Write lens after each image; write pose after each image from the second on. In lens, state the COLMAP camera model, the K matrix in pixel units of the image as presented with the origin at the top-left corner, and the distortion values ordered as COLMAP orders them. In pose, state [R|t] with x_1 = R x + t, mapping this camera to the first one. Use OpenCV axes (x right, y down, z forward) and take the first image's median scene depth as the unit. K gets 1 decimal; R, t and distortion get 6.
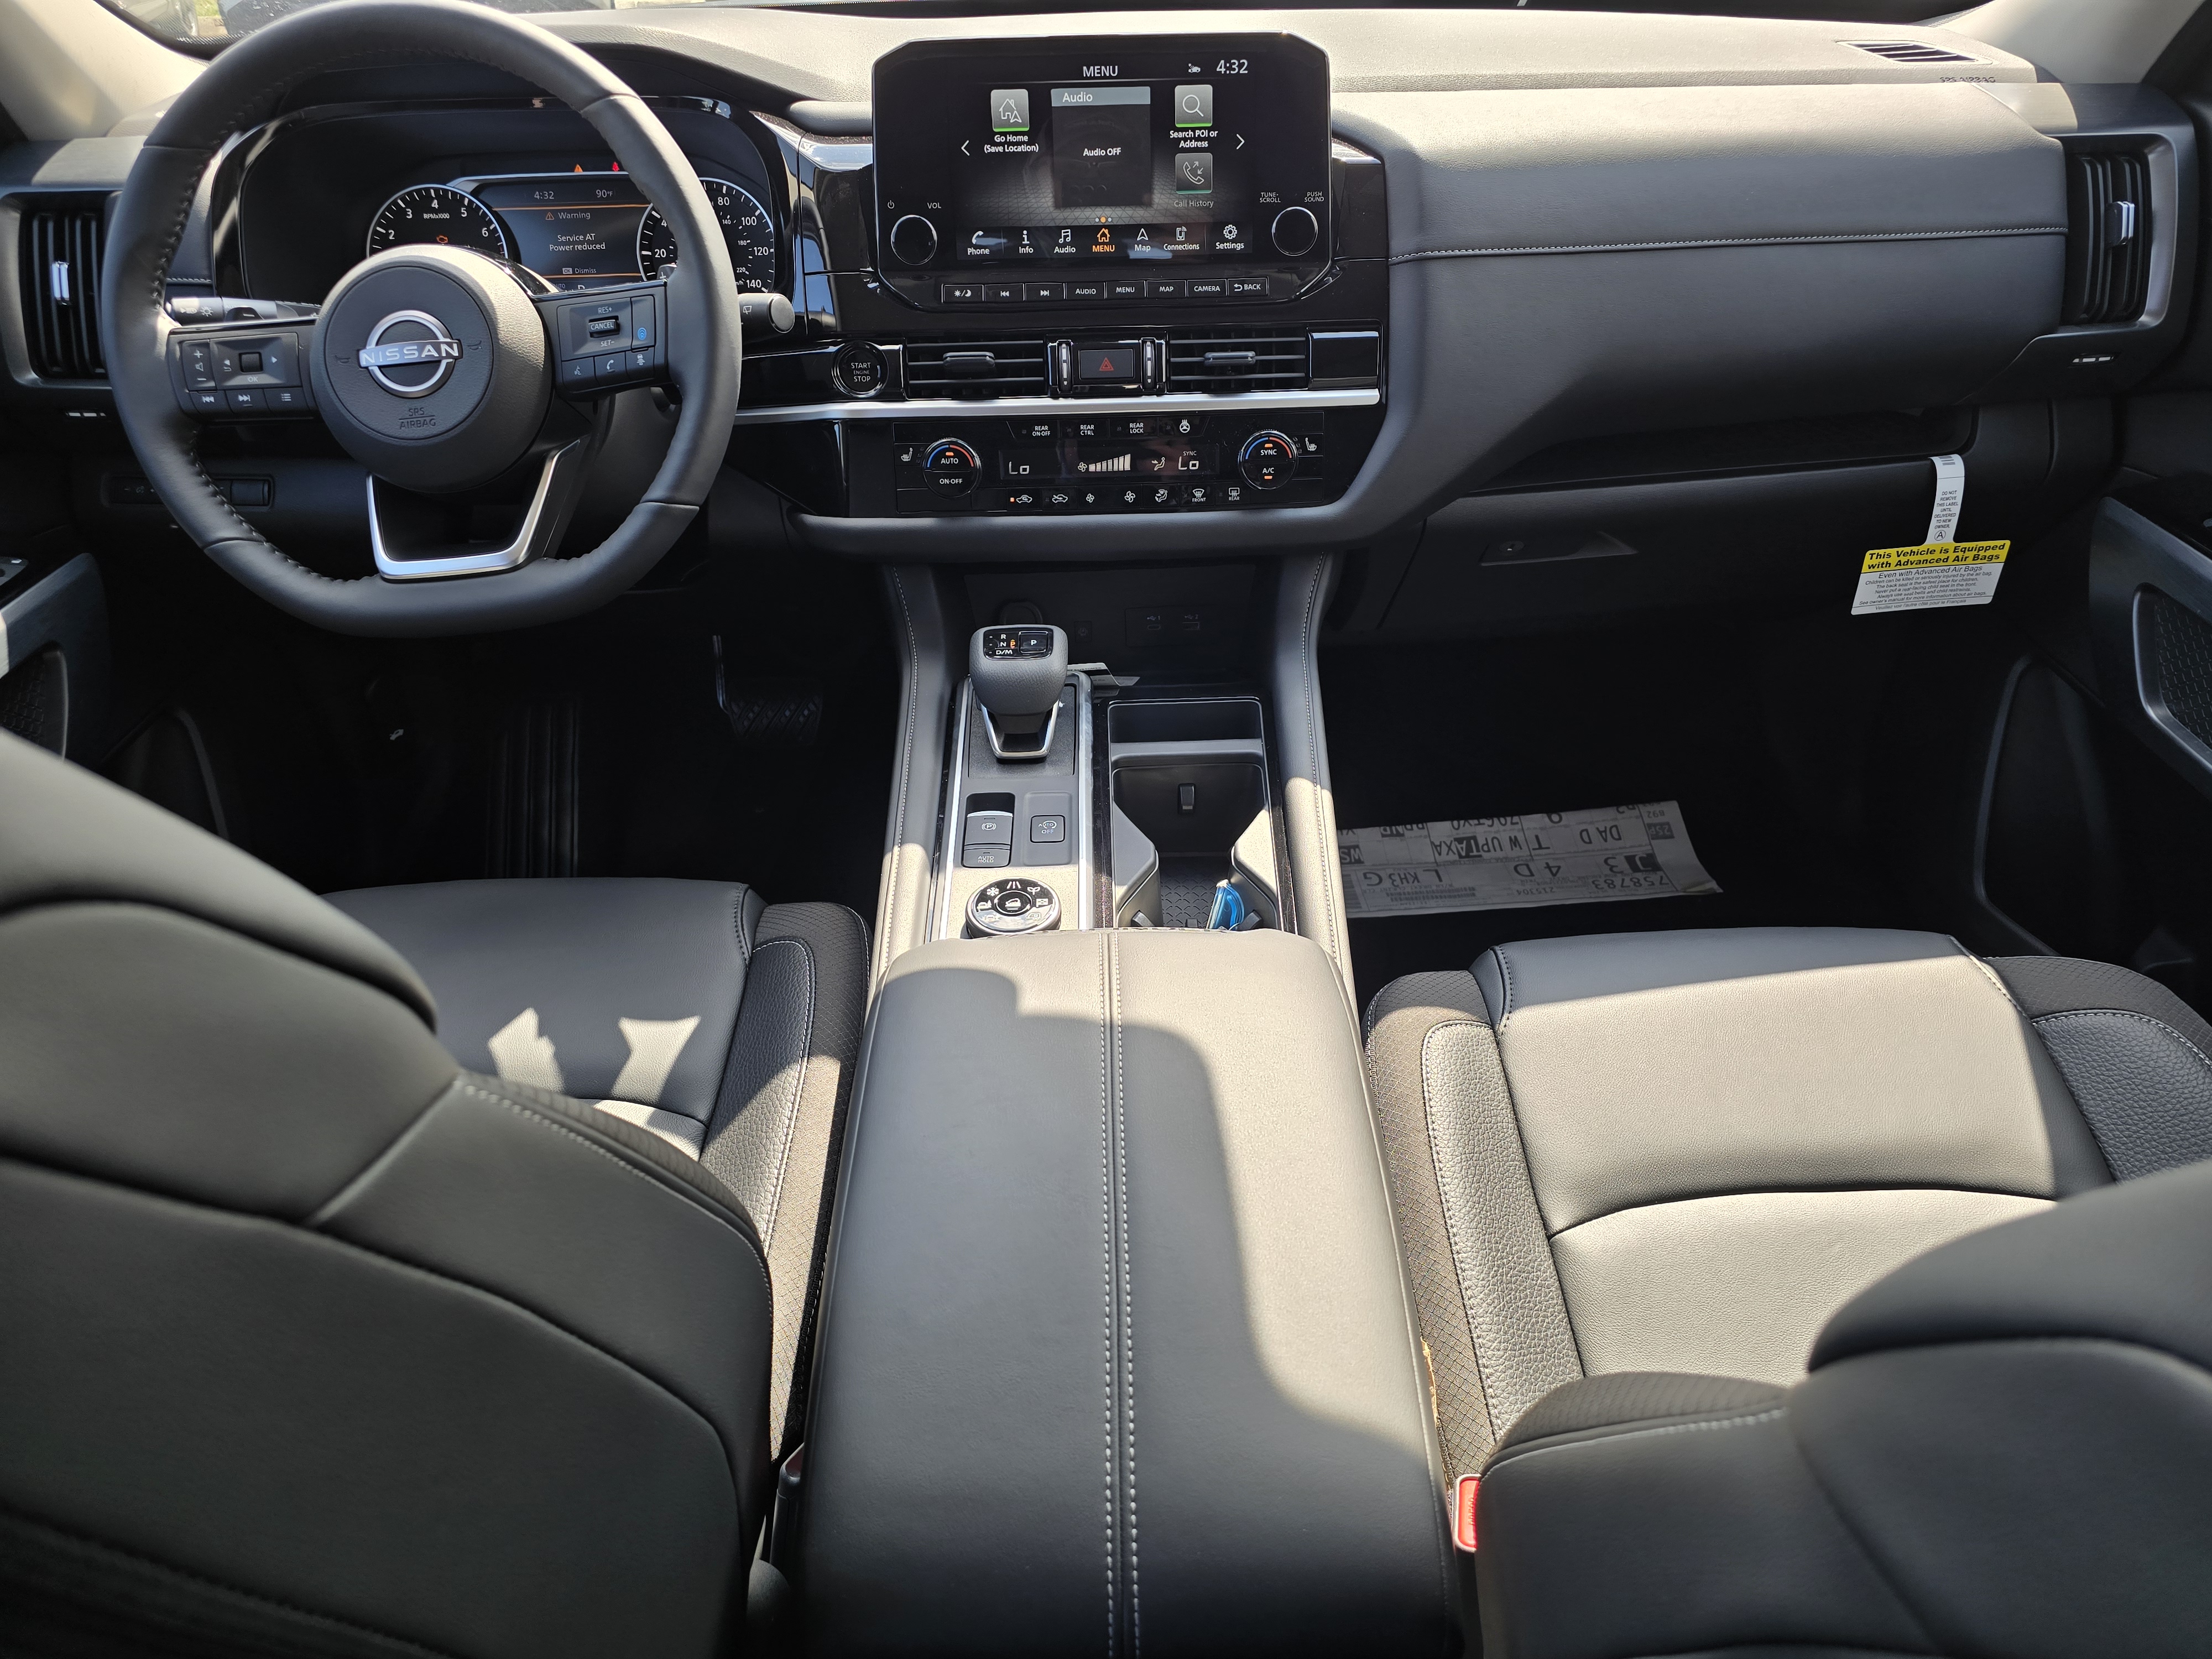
lens RADIAL K [[1498.5, 0, 1105.6], [0, 1498.5, 814.7], [0, 0, 1]] dist [0.033626, -0.037073]
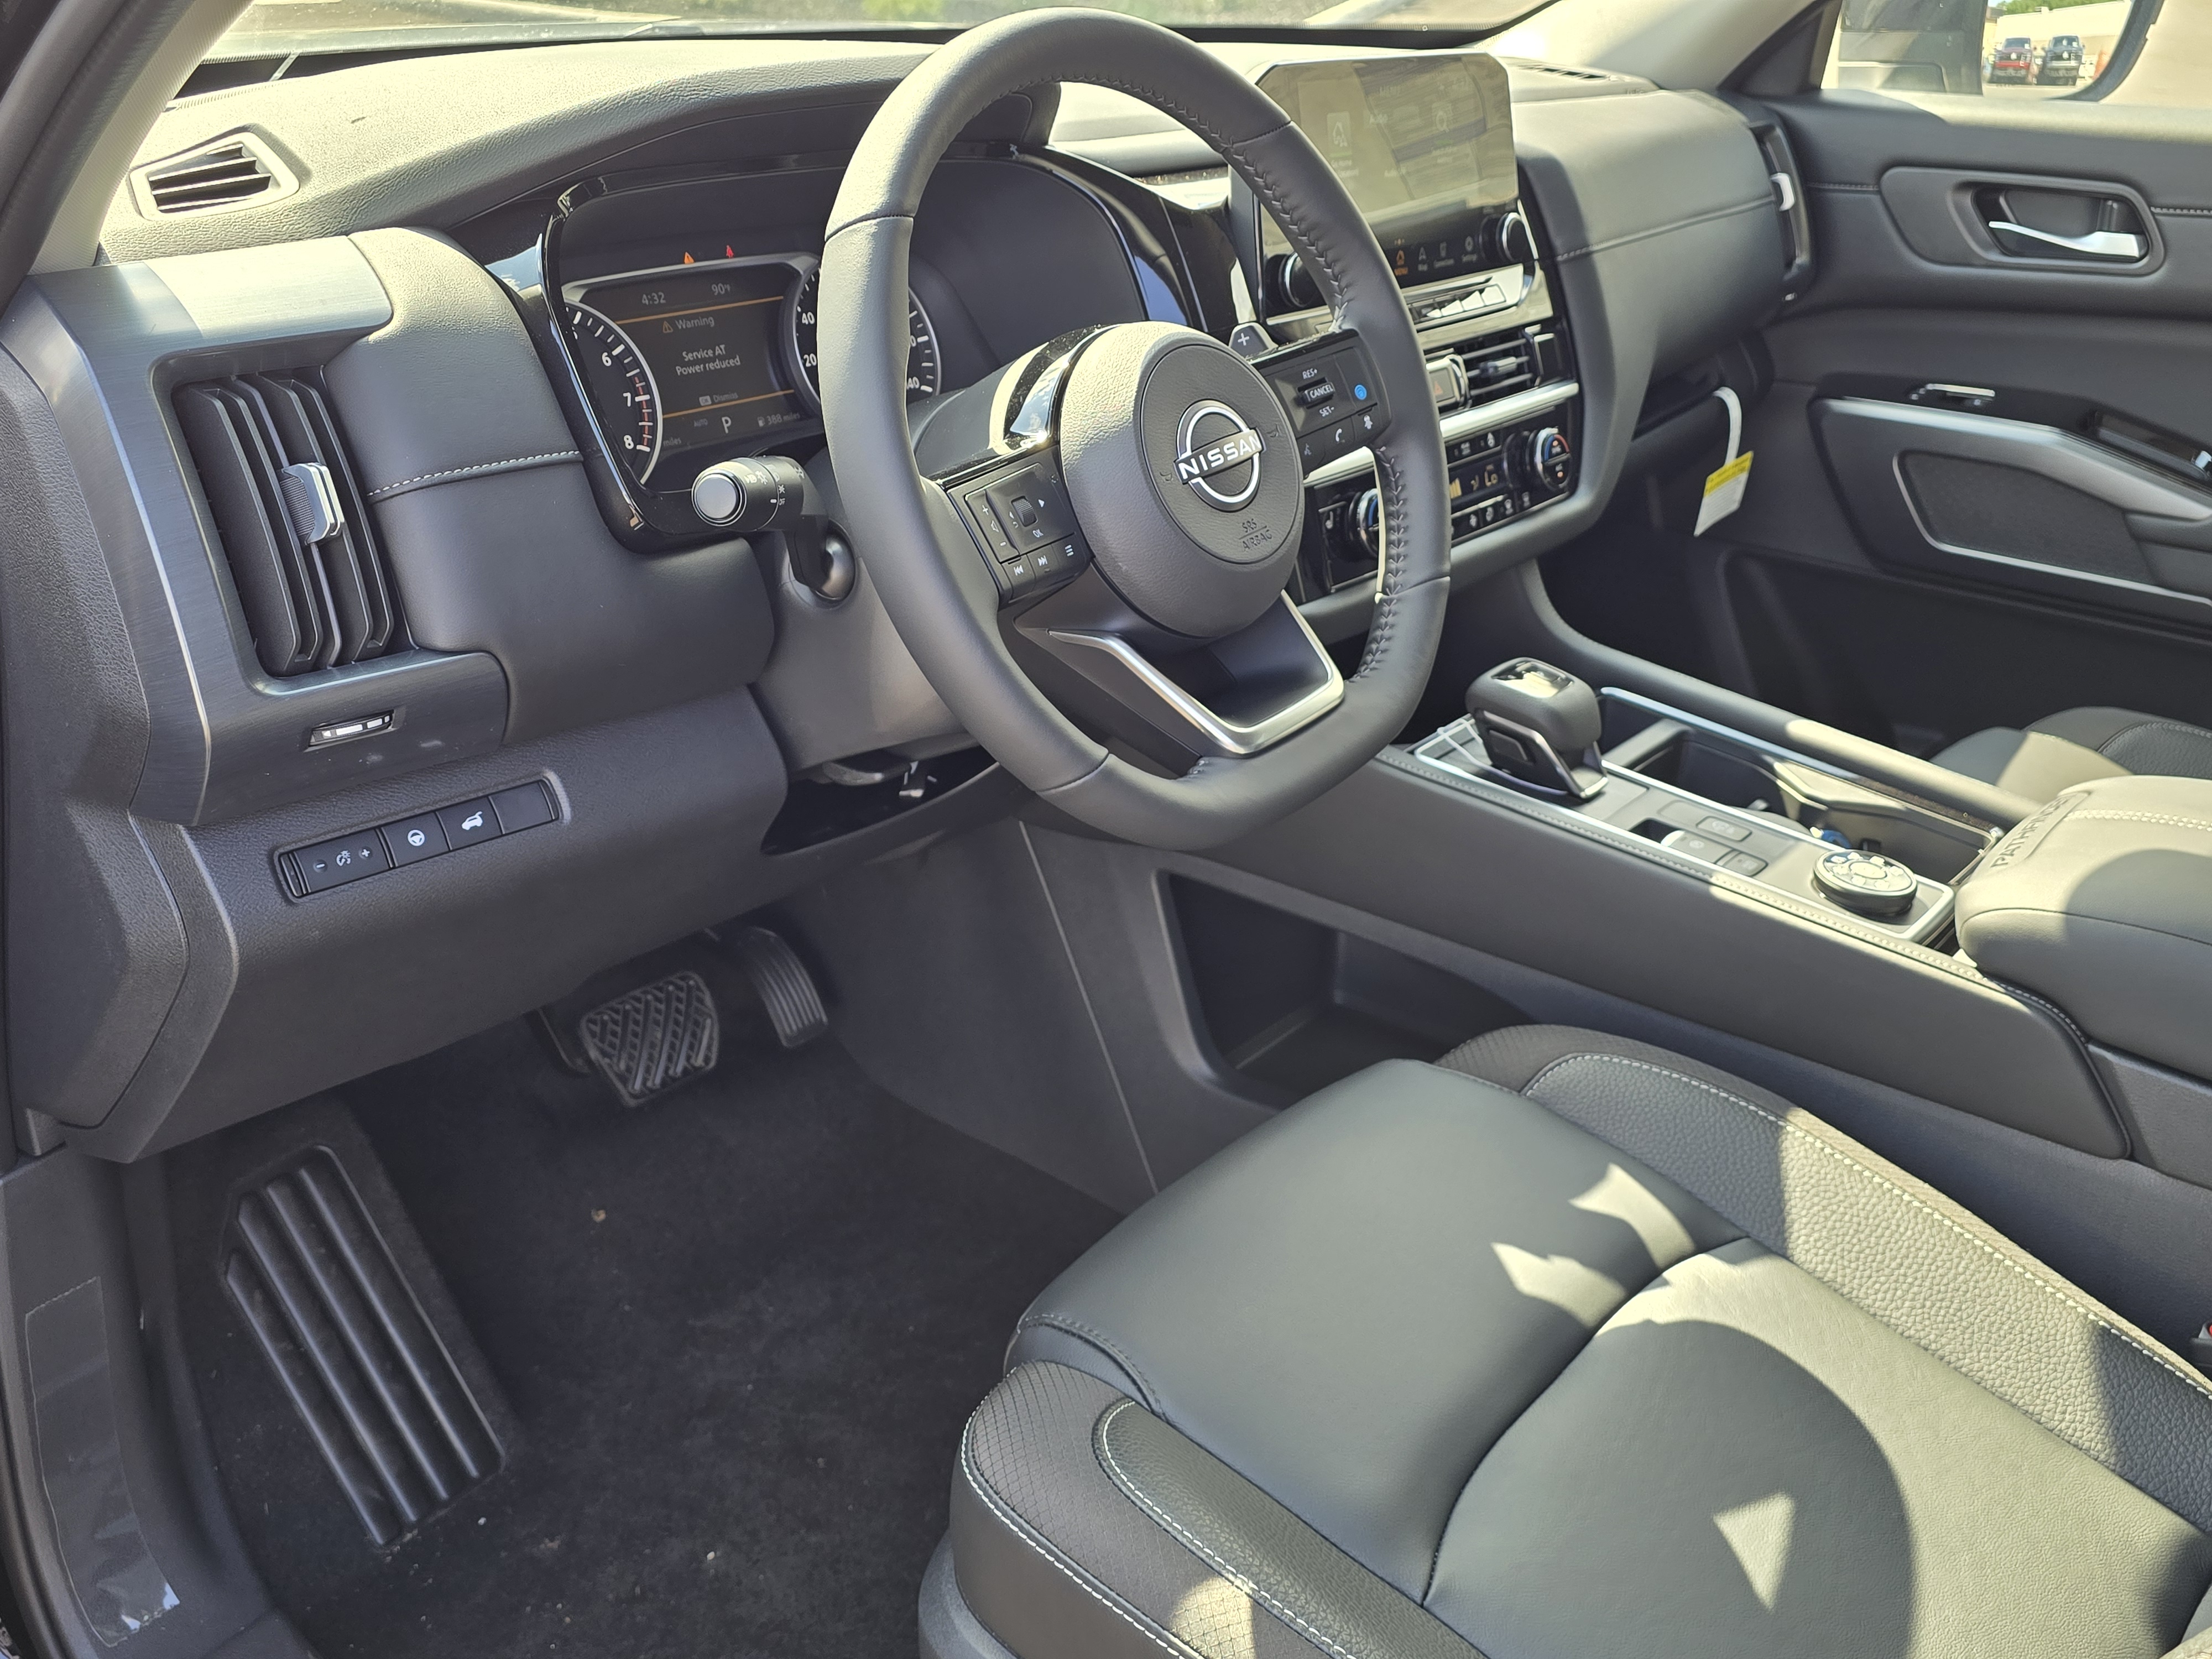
lens RADIAL K [[2039.0, 0, 1099.3], [0, 2039.0, 826.4], [0, 0, 1]] dist [-0.006540, 0.000000]
pose [[0.647142, -0.278878, 0.709531, -1.105104], [0.377910, 0.925645, 0.019141, -0.151781], [-0.662112, 0.255752, 0.704414, 0.320740]]
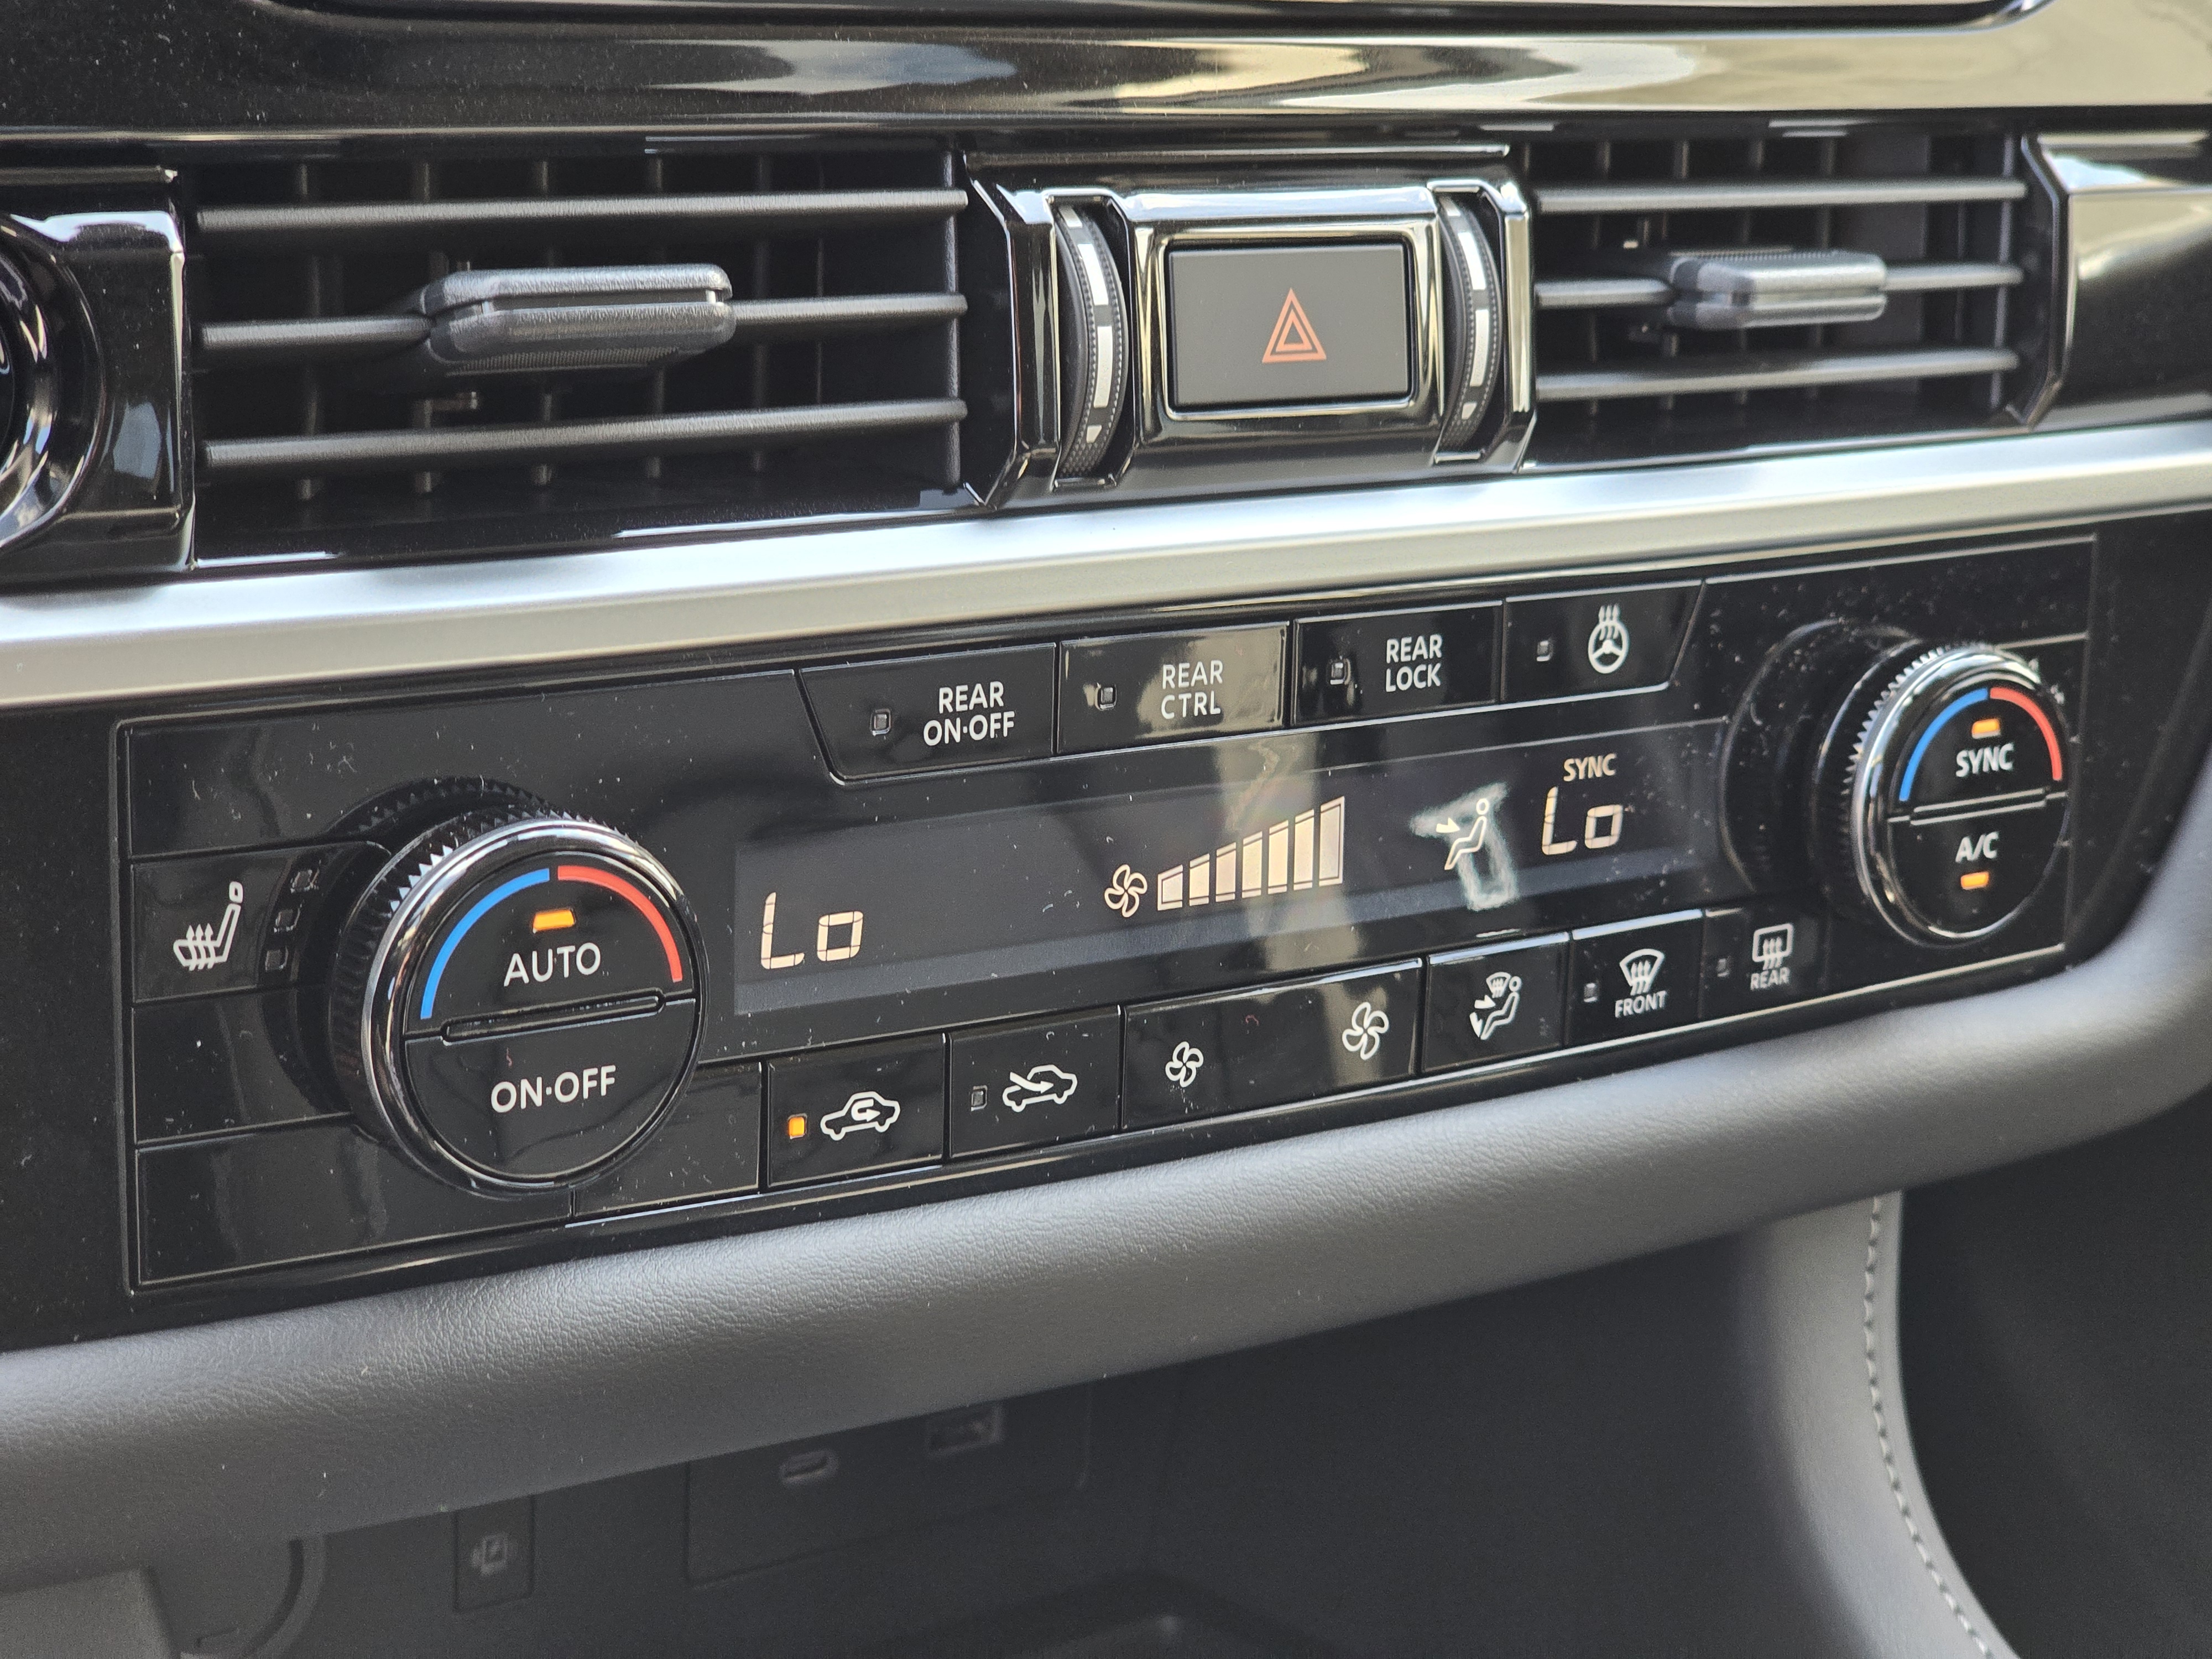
lens RADIAL K [[4457.3, 0, 1105.3], [0, 4457.3, 832.0], [0, 0, 1]] dist [-0.141012, 0.000000]
pose [[0.806089, -0.082653, 0.585993, -0.324005], [0.110203, 0.993843, -0.011416, -0.238301], [-0.581442, 0.073781, 0.810235, 0.599921]]
